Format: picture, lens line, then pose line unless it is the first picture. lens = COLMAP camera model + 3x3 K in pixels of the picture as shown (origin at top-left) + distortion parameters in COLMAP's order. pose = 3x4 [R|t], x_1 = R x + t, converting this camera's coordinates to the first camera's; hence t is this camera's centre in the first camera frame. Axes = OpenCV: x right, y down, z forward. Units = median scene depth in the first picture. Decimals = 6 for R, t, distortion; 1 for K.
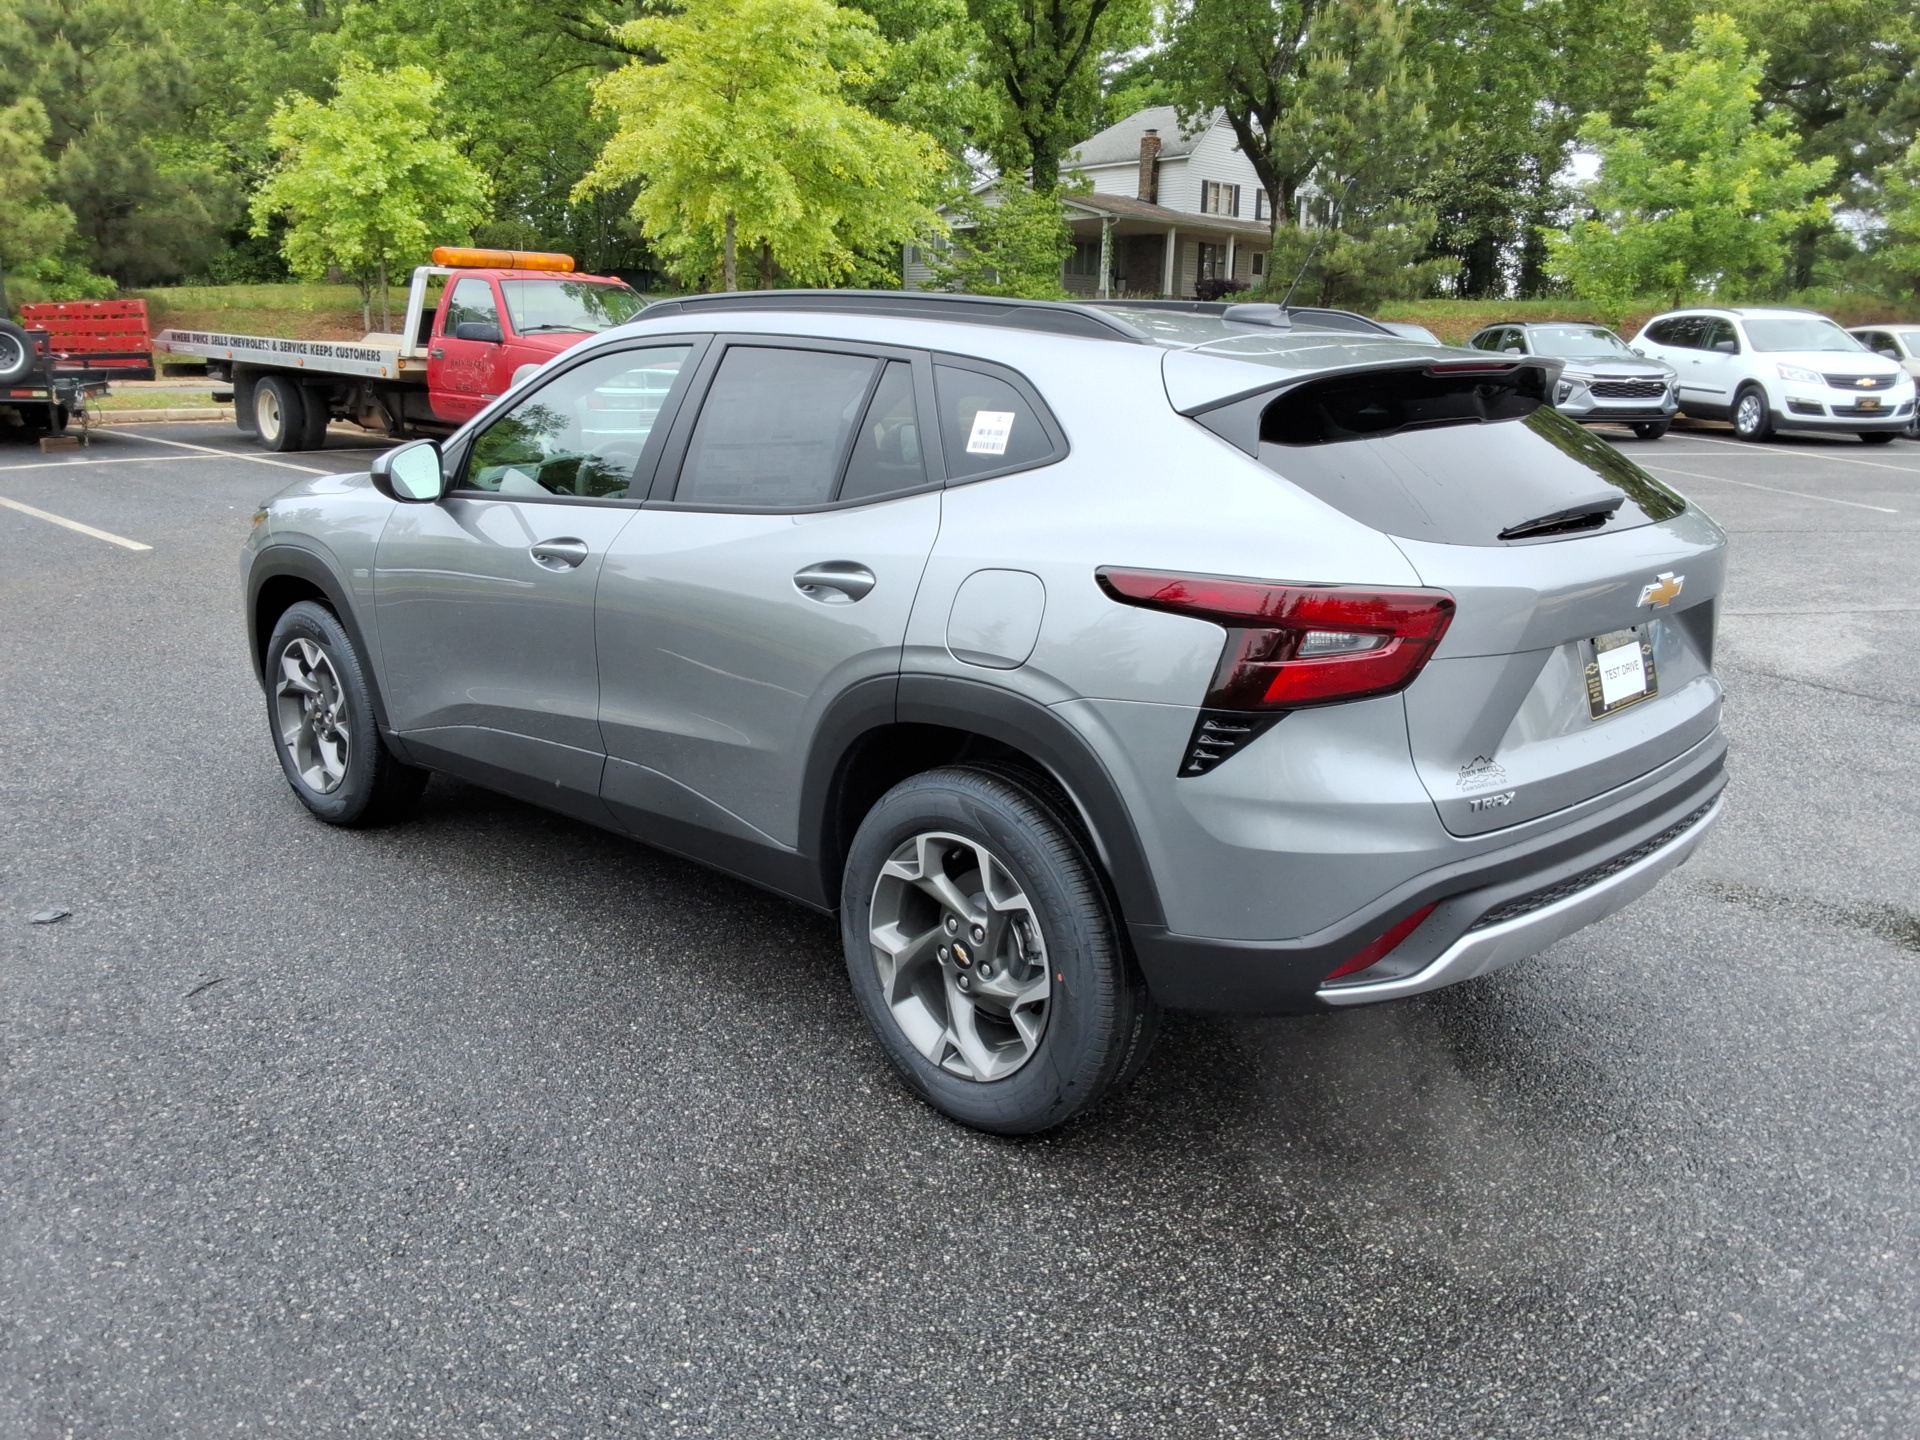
lens RADIAL K [[1543.9, 0, 985.3], [0, 1543.9, 707.2], [0, 0, 1]] dist [0.105338, -0.159603]
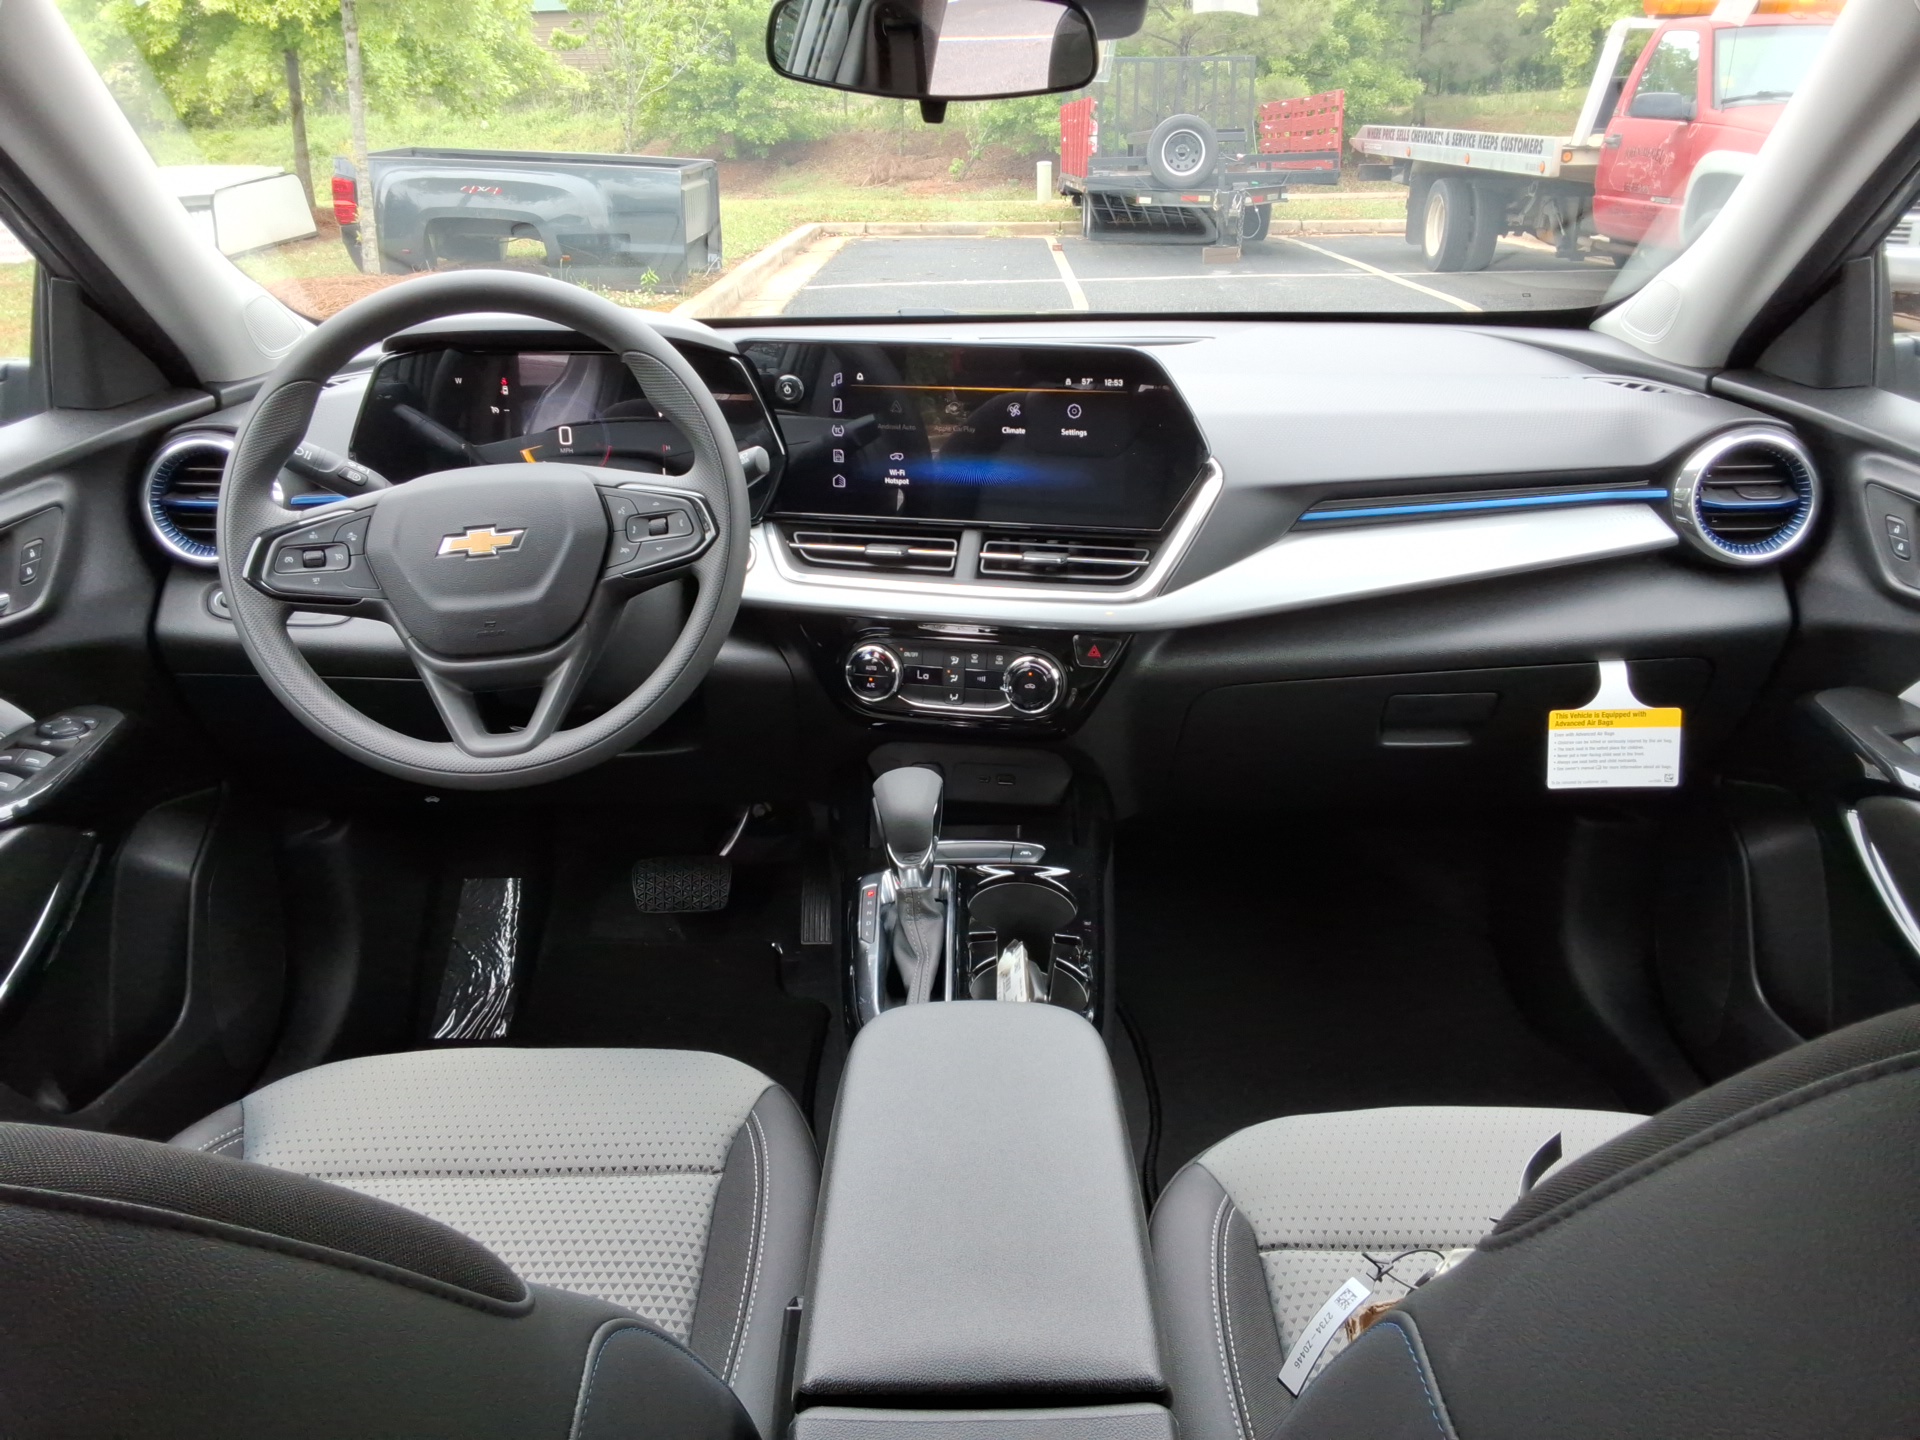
lens RADIAL K [[1543.9, 0, 981.2], [0, 1543.9, 709.9], [0, 0, 1]] dist [0.105338, -0.159603]
pose [[0.697072, 0.229569, -0.679256, 0.003963], [-0.152896, 0.973160, 0.171994, -0.041141], [0.700509, -0.016037, 0.713463, 0.227551]]
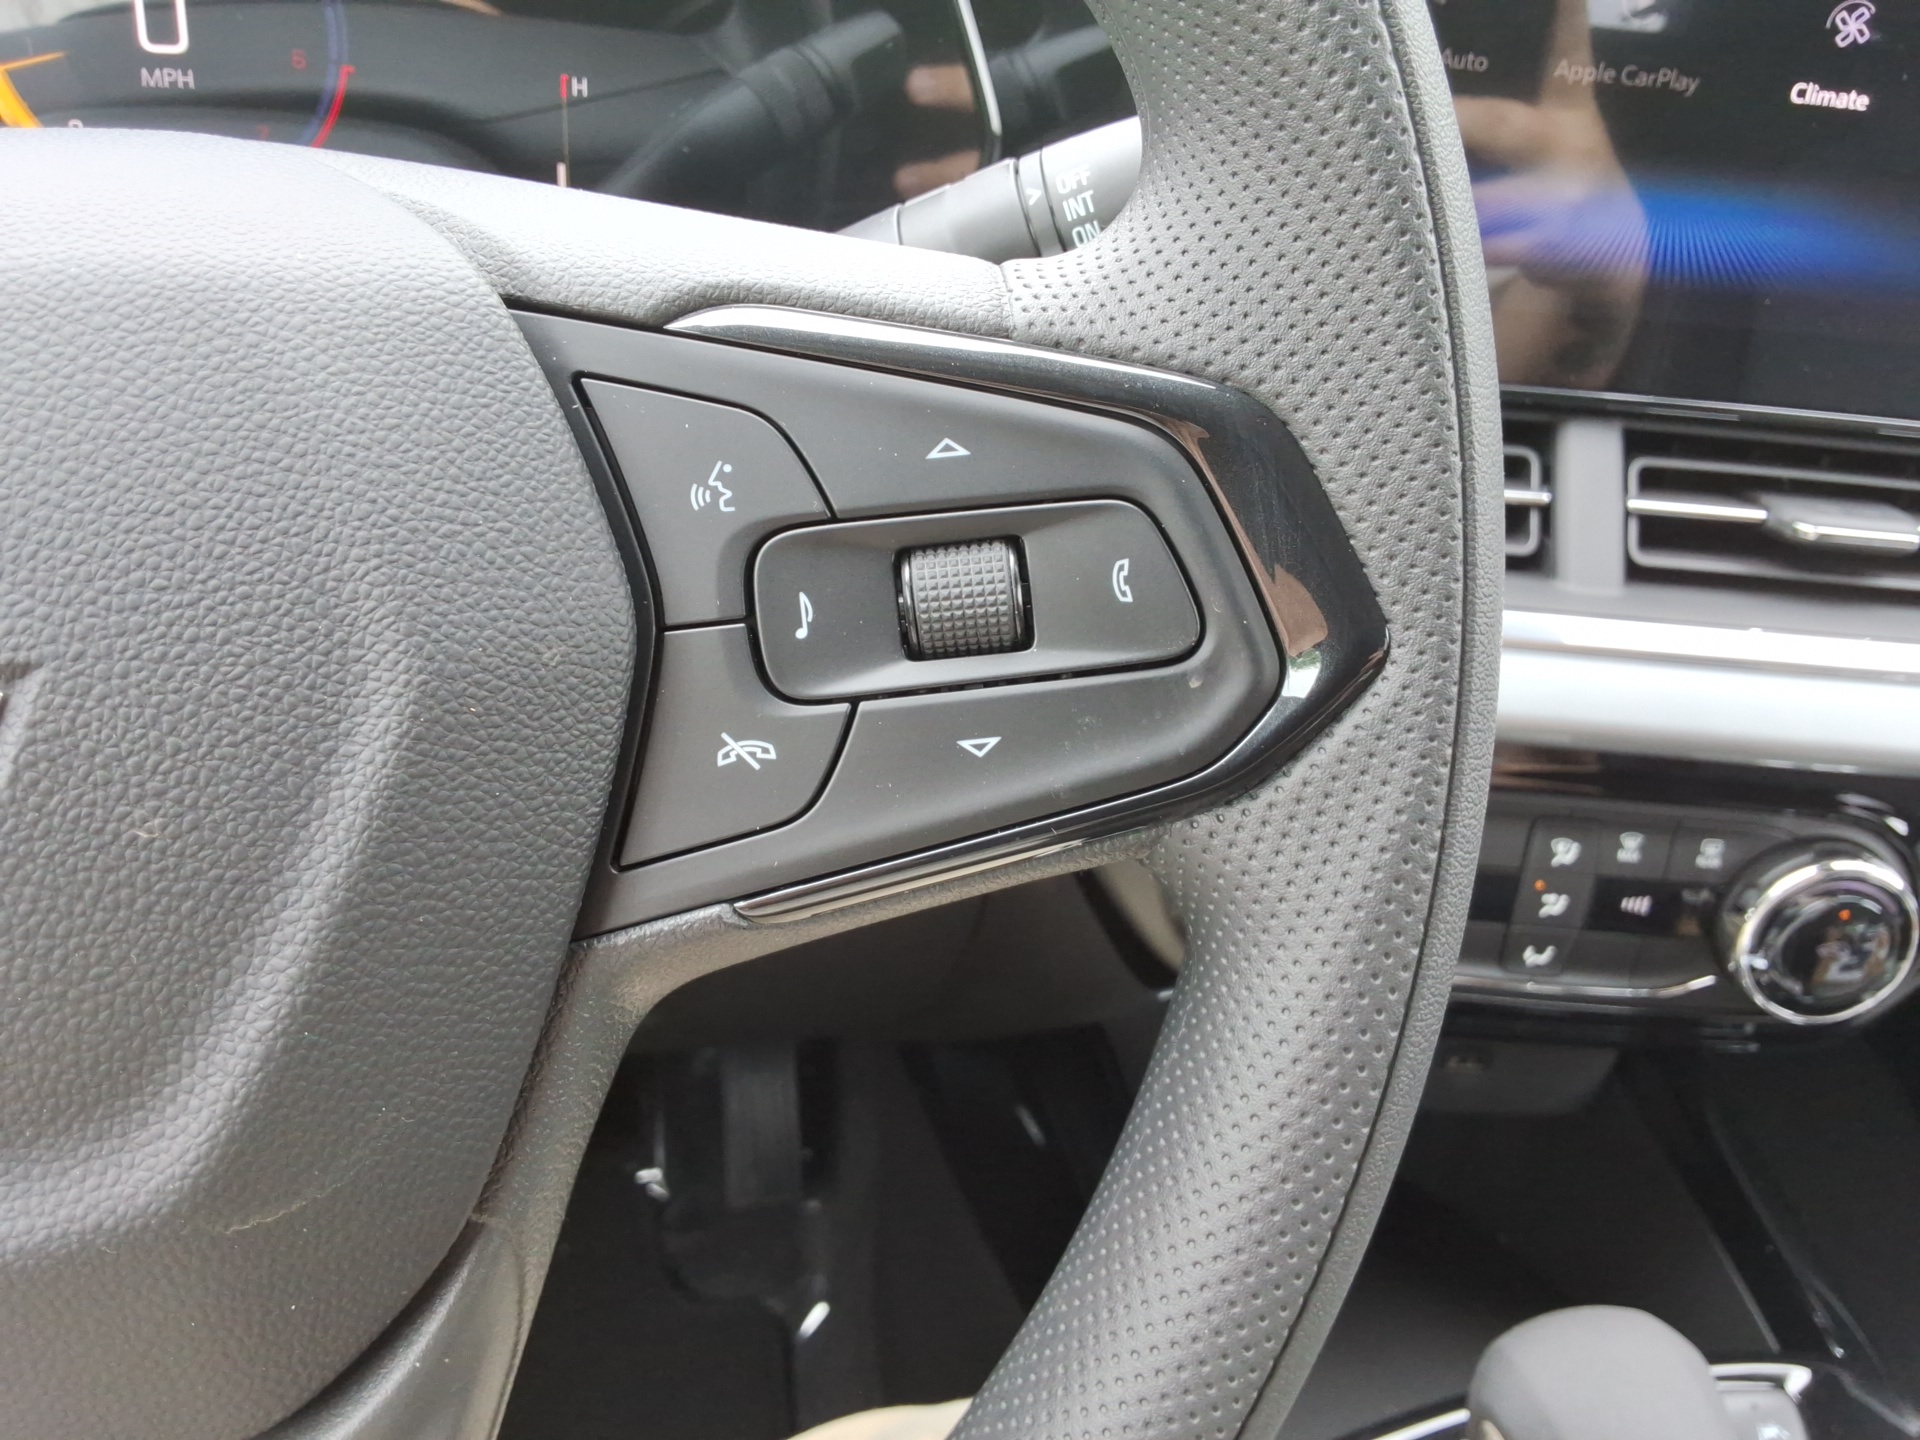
lens RADIAL K [[1543.9, 0, 963.4], [0, 1543.9, 705.6], [0, 0, 1]] dist [0.105338, -0.159603]
pose [[0.835971, 0.323640, -0.443181, -0.061002], [-0.200814, 0.931982, 0.301801, -0.036874], [0.510711, -0.163300, 0.844101, 0.263940]]
